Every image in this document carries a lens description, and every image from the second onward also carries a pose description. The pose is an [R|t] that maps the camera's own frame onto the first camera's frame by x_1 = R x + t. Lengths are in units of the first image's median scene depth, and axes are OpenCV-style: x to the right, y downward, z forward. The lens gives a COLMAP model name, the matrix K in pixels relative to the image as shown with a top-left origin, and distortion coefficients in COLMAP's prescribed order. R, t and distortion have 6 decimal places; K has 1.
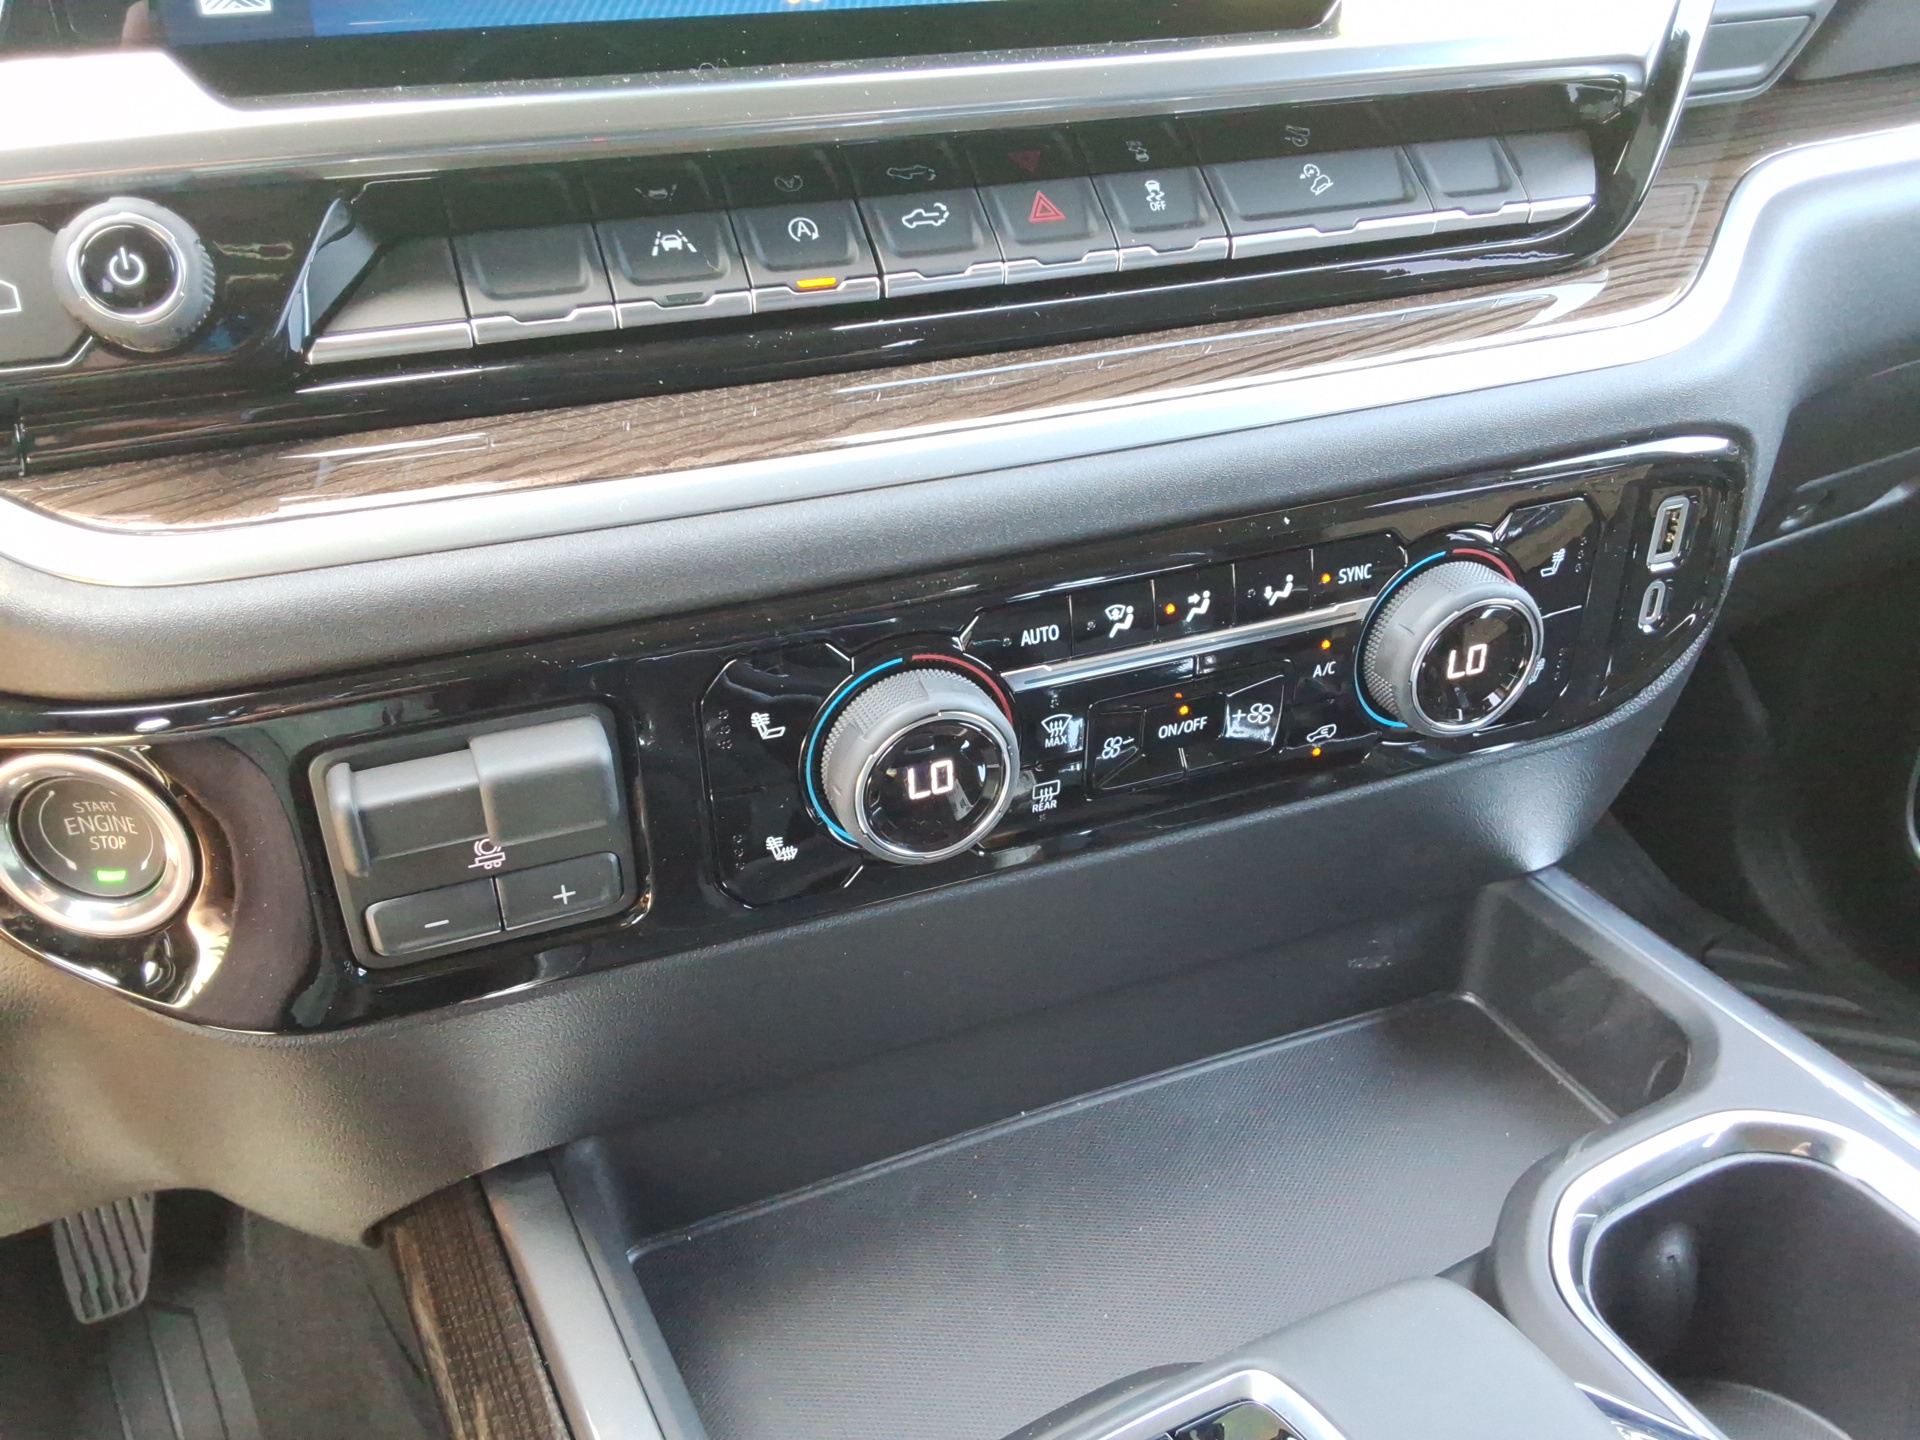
lens RADIAL K [[1554.6, 0, 967.8], [0, 1554.6, 705.5], [0, 0, 1]] dist [0.109352, -0.151169]
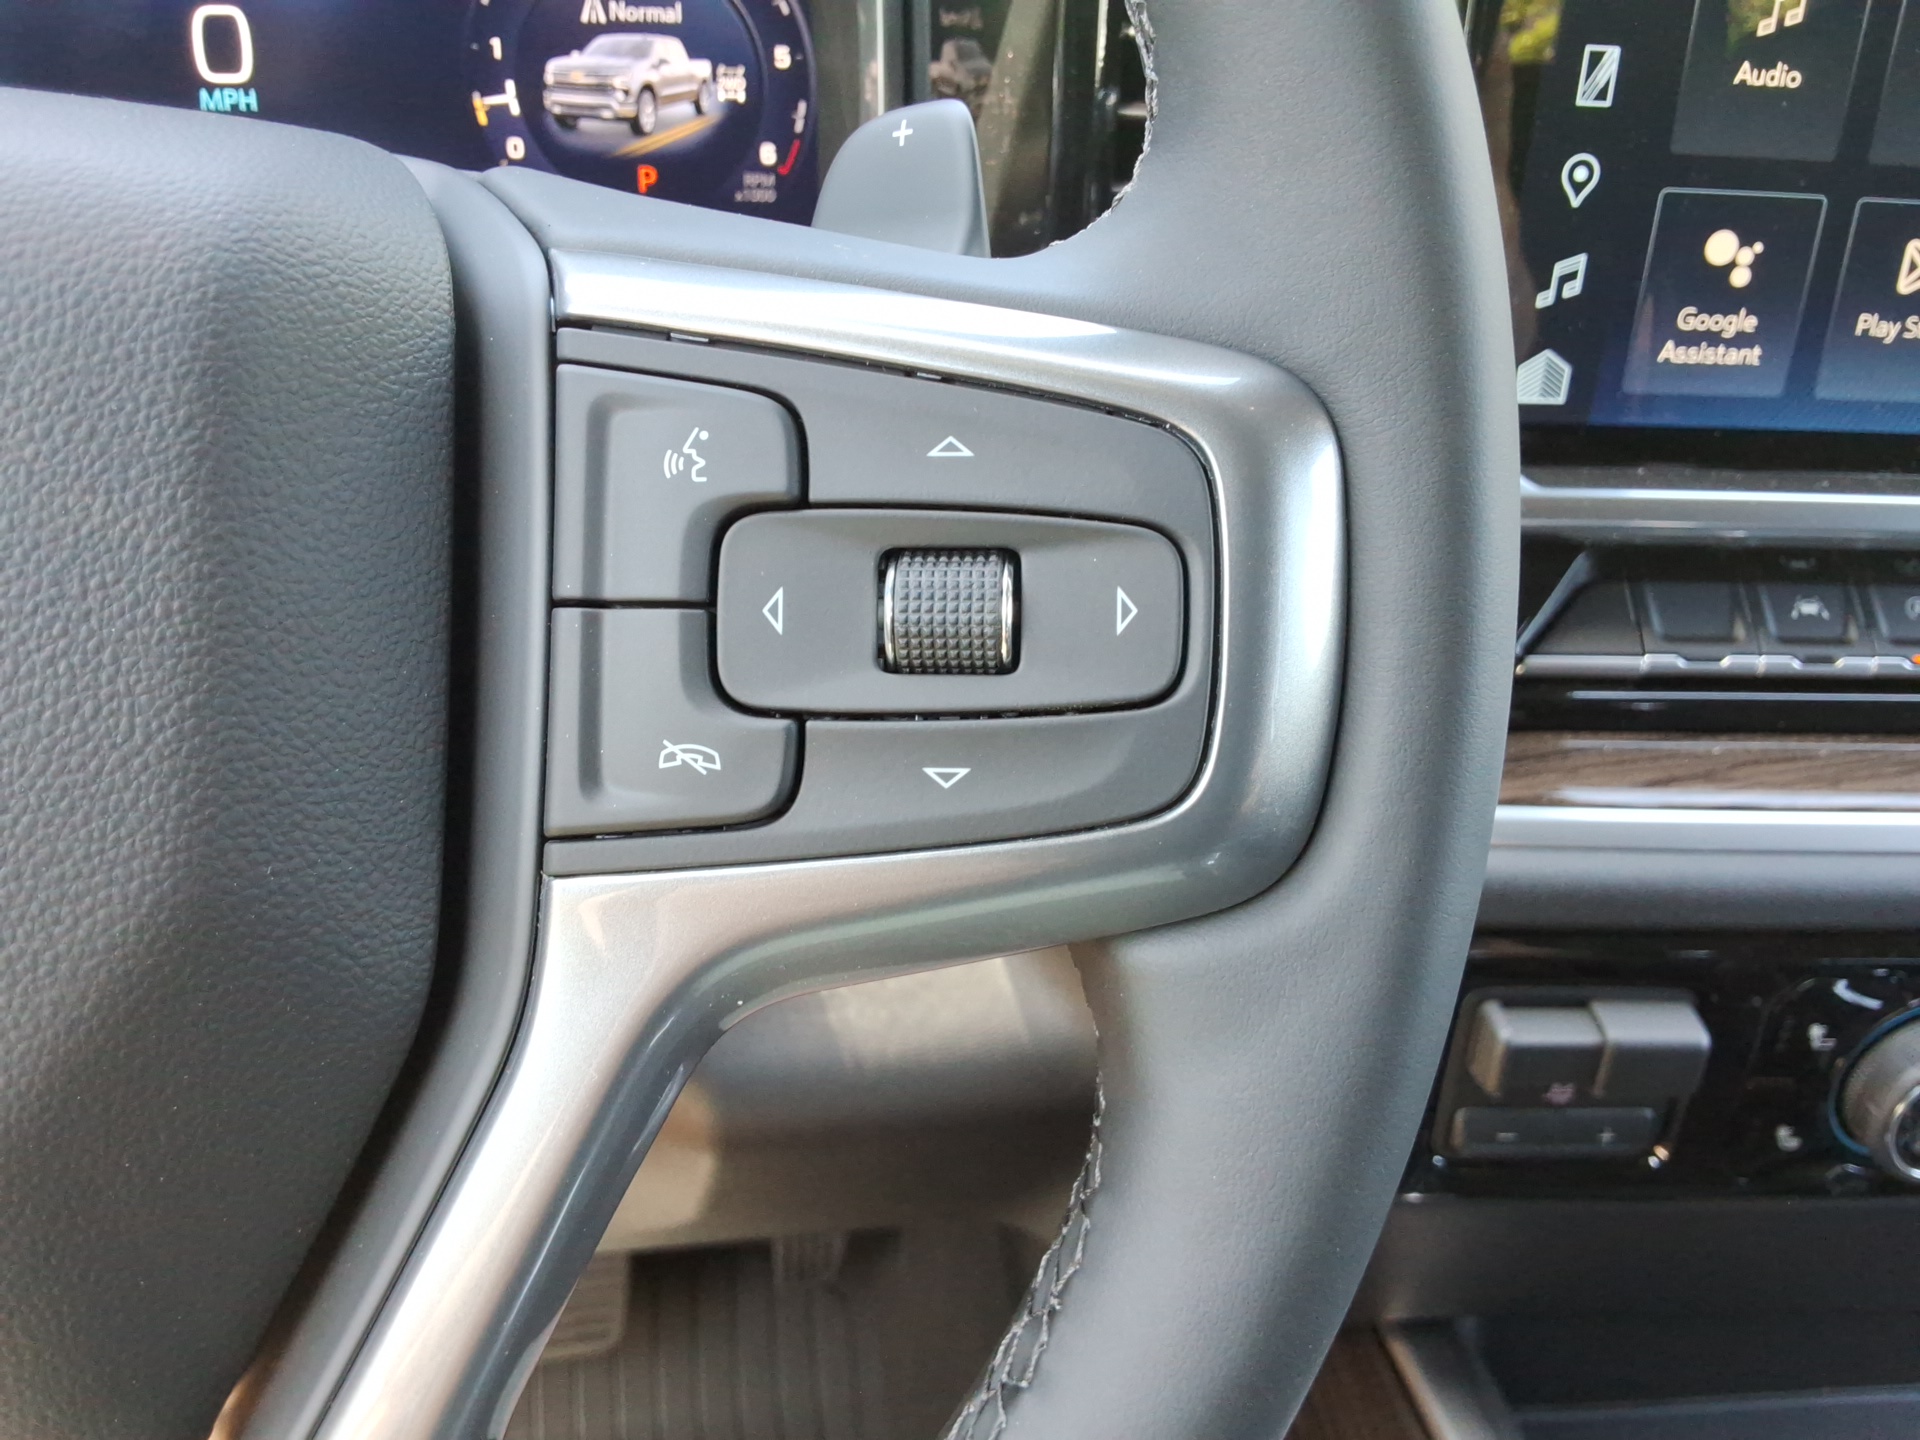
lens RADIAL K [[1557.4, 0, 960.0], [0, 1557.4, 720.0], [0, 0, 1]] dist [0.124541, -0.232394]
pose [[0.944562, 0.193548, -0.265219, -0.421884], [-0.205182, 0.978583, -0.016604, -0.059890], [0.256326, 0.070102, 0.964045, -0.265610]]
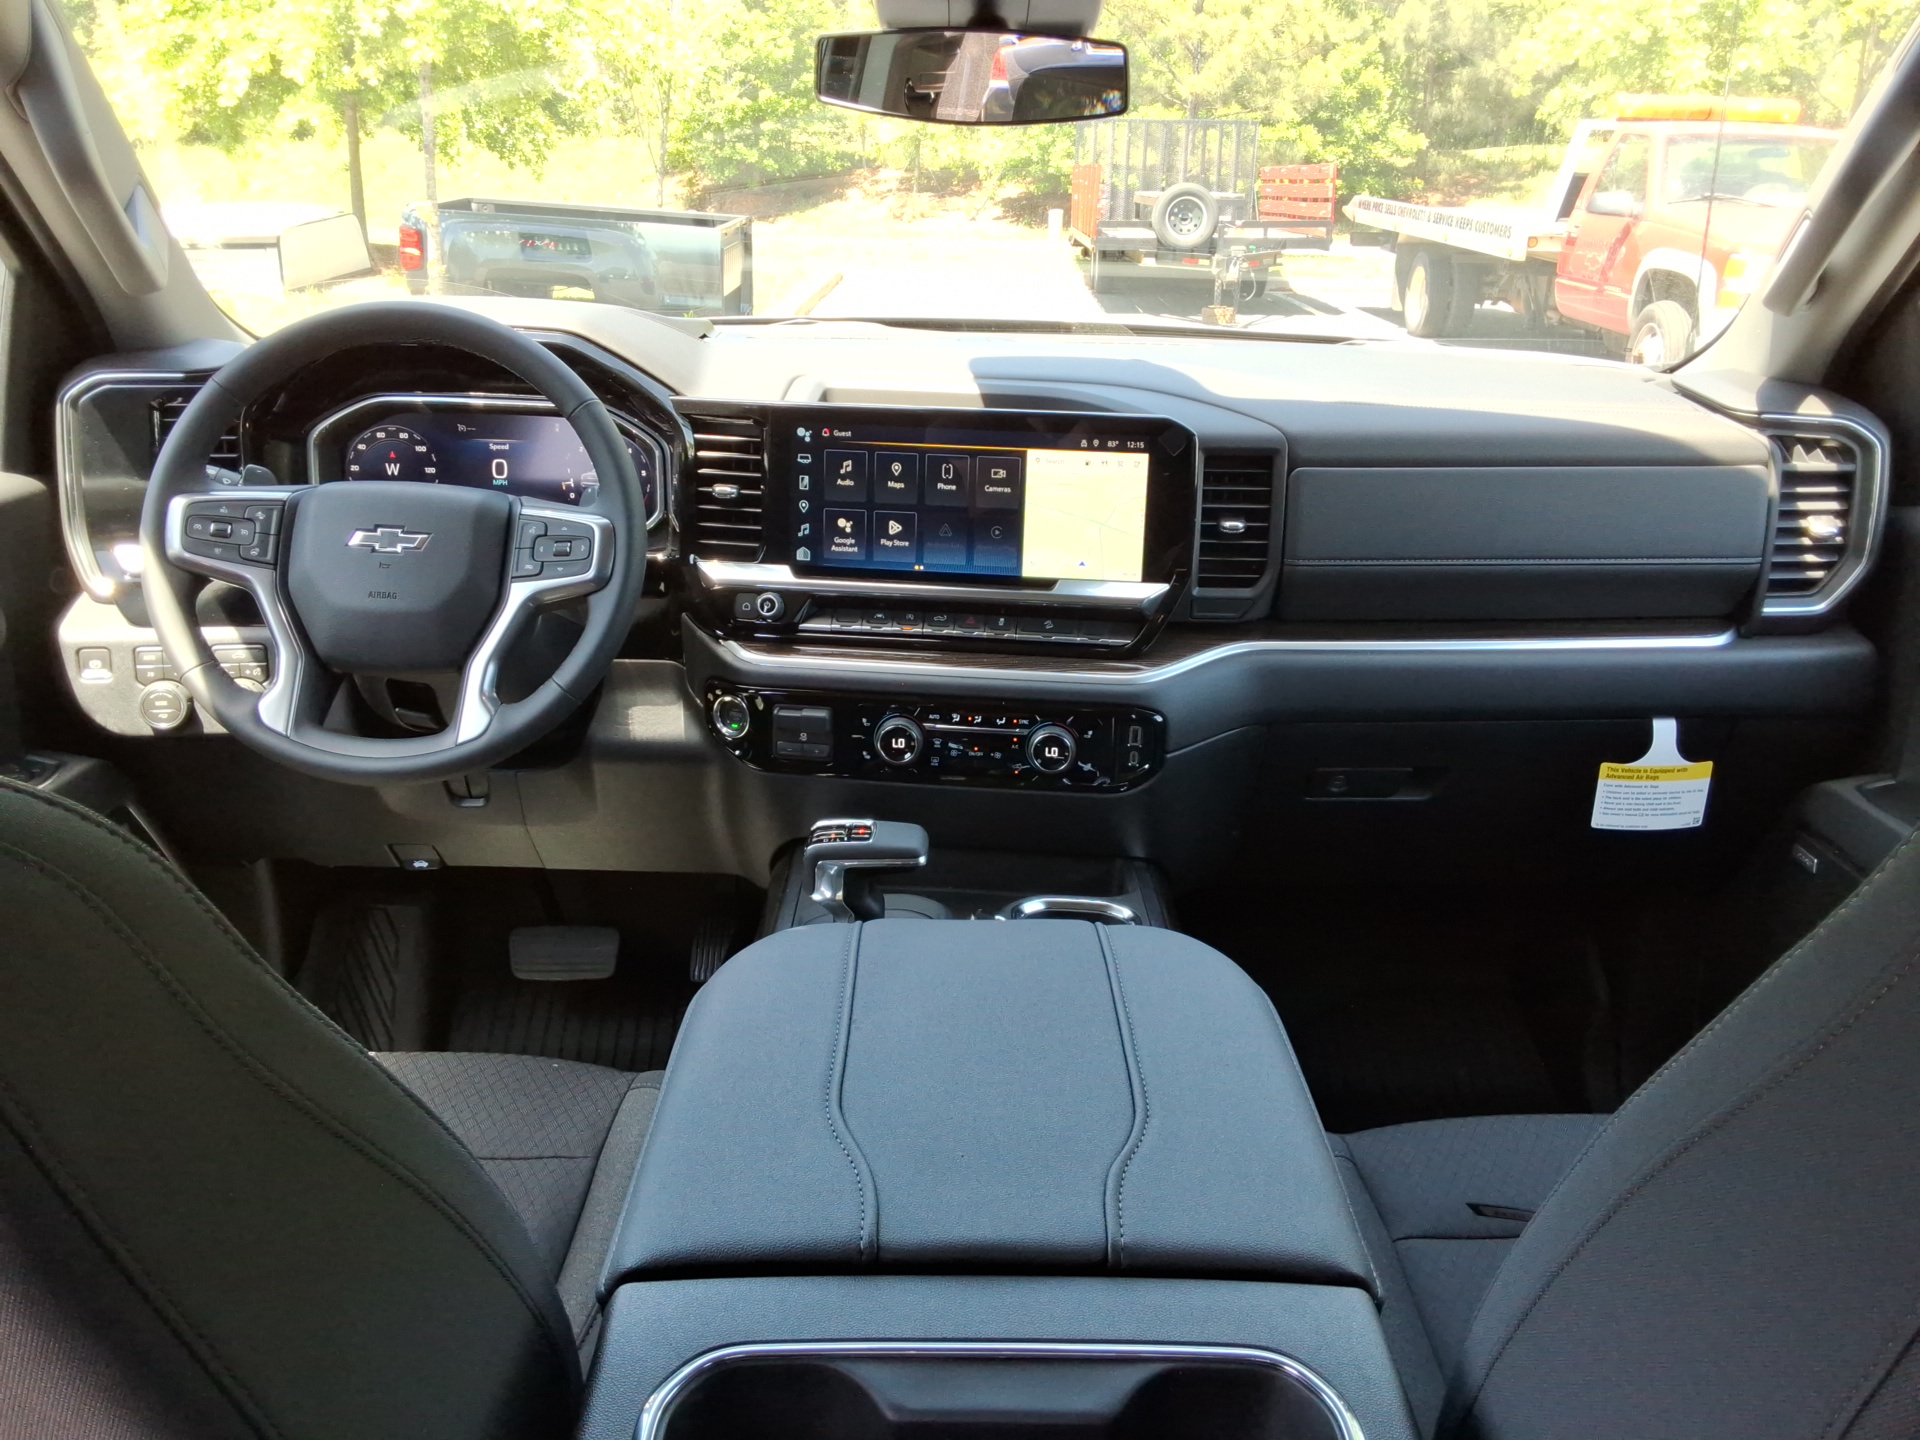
lens RADIAL K [[1559.8, 0, 995.4], [0, 1559.8, 710.1], [0, 0, 1]] dist [0.094356, -0.150184]
pose [[0.882950, 0.164163, -0.439830, 1.919923], [-0.264092, 0.948261, -0.176230, 0.597151], [0.388143, 0.271758, 0.880621, -2.467118]]
